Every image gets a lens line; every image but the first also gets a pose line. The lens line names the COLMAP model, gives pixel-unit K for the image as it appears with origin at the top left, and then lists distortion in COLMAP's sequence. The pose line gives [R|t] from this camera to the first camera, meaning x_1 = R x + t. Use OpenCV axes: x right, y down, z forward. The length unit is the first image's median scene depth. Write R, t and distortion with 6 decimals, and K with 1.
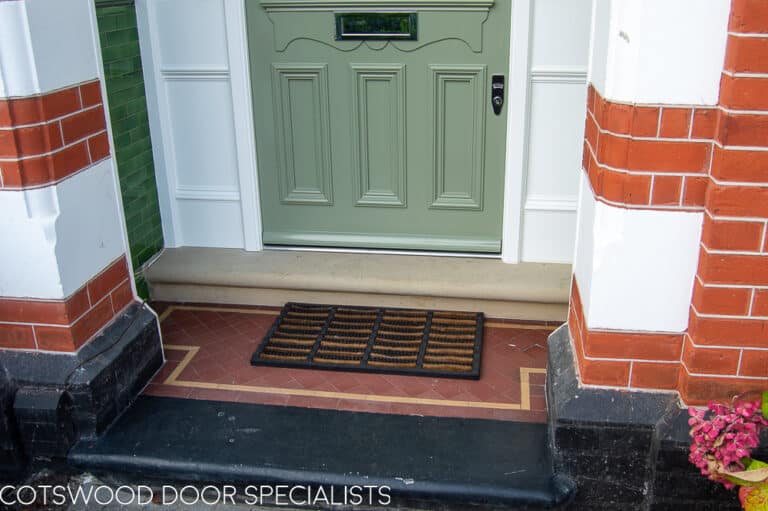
lens RADIAL K [[732.6, 0, 408.9], [0, 732.6, 254.9], [0, 0, 1]] dist [-0.080000, 0.003952]
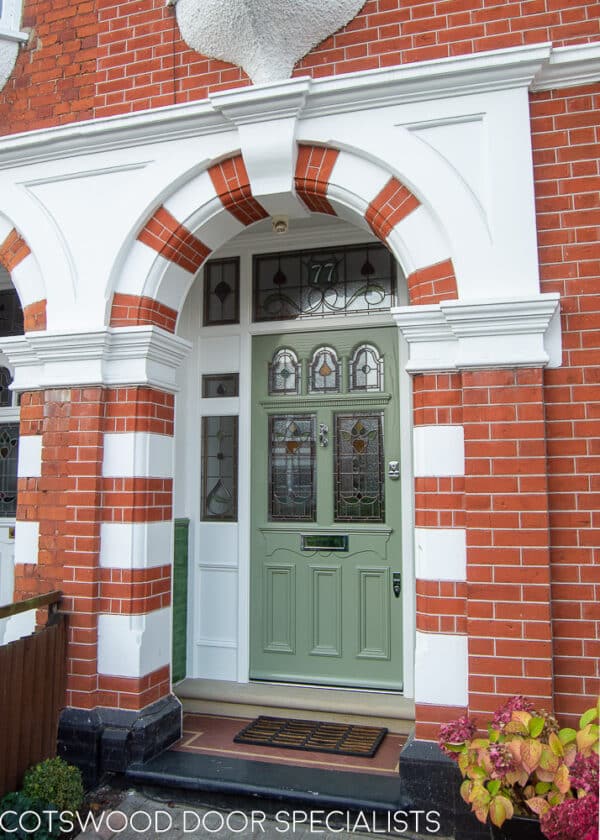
lens RADIAL K [[738.6, 0, 280.7], [0, 738.6, 394.4], [0, 0, 1]] dist [-0.084745, 0.019211]
pose [[0.983514, -0.013633, -0.180319, 0.182845], [-0.075760, 0.874362, -0.479325, 0.233795], [0.164199, 0.485083, 0.858914, -0.723342]]
